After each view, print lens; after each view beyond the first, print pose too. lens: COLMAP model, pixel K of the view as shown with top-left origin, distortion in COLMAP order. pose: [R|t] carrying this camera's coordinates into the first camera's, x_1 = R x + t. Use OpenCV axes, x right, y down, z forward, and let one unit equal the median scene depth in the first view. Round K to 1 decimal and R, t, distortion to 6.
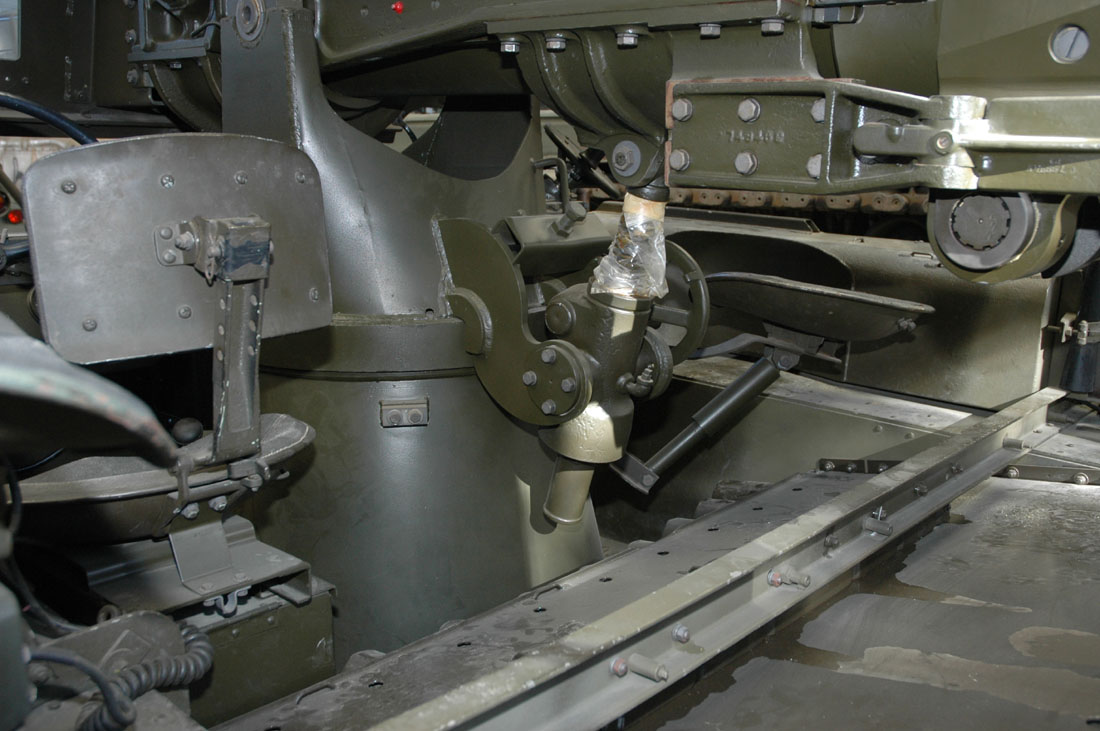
lens RADIAL K [[1045.1, 0, 546.3], [0, 1045.1, 339.7], [0, 0, 1]] dist [-0.035062, 0.000000]
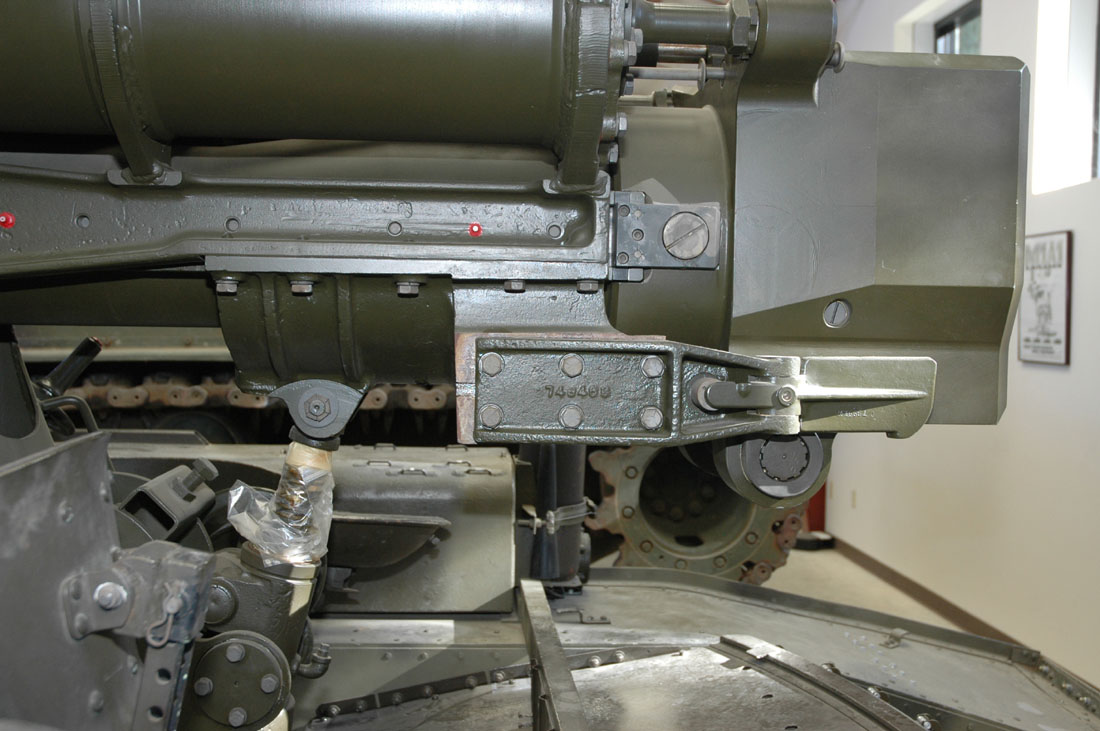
lens RADIAL K [[1214.8, 0, 593.9], [0, 1214.8, 343.0], [0, 0, 1]] dist [-0.037105, 0.000000]
pose [[0.679310, -0.032764, 0.733120, -0.476683], [0.141033, 0.986209, -0.086607, -0.099289], [-0.720172, 0.162227, 0.674562, 0.135154]]
